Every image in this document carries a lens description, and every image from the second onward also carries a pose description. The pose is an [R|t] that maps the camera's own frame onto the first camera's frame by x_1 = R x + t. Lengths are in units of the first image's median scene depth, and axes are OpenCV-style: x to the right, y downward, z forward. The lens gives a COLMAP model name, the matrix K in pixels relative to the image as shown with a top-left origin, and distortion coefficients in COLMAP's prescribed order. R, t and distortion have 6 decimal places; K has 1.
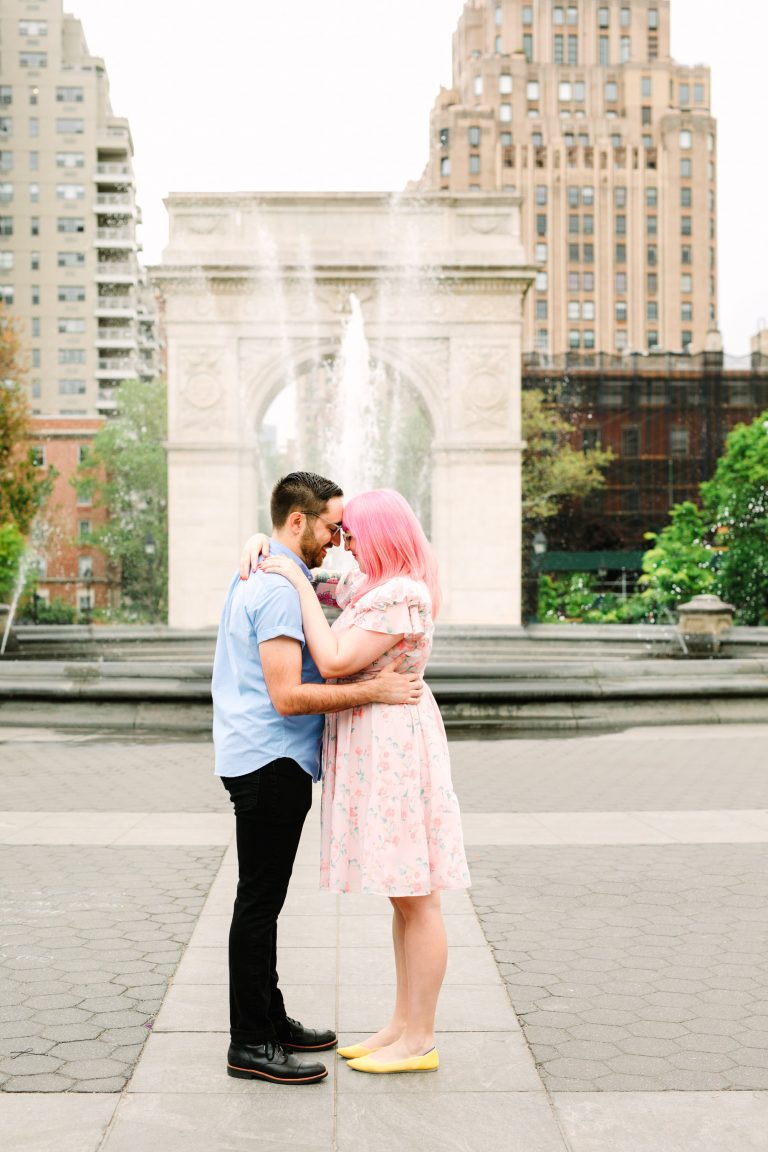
lens RADIAL K [[1618.3, 0, 376.7], [0, 1618.3, 582.7], [0, 0, 1]] dist [0.005942, 0.000000]
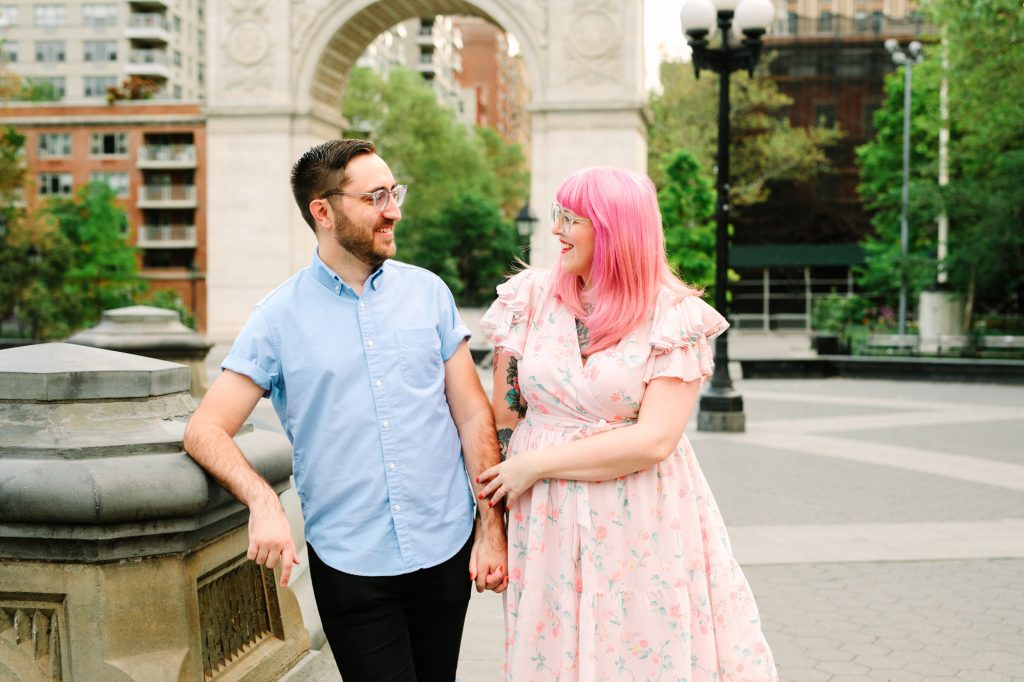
lens RADIAL K [[1438.5, 0, 513.9], [0, 1438.5, 340.3], [0, 0, 1]] dist [0.005942, 0.000000]
pose [[0.986180, 0.010535, -0.165344, 0.132383], [-0.003546, 0.999090, 0.042508, -0.000225], [0.165642, -0.041334, 0.985319, 0.272546]]
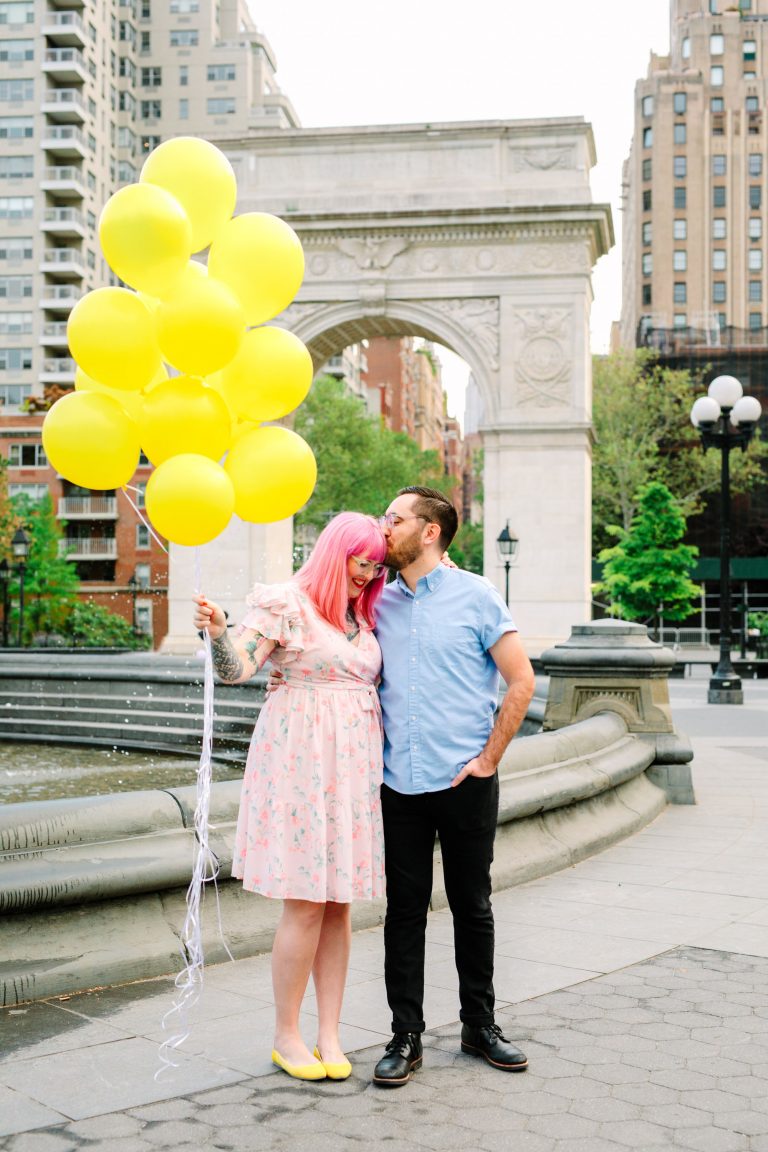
lens RADIAL K [[1618.3, 0, 387.4], [0, 1618.3, 569.8], [0, 0, 1]] dist [0.005942, 0.000000]
pose [[0.984912, 0.001088, -0.173050, 0.118992], [-0.003444, 0.999905, -0.013315, -0.000804], [0.173019, 0.013710, 0.984823, 0.164063]]
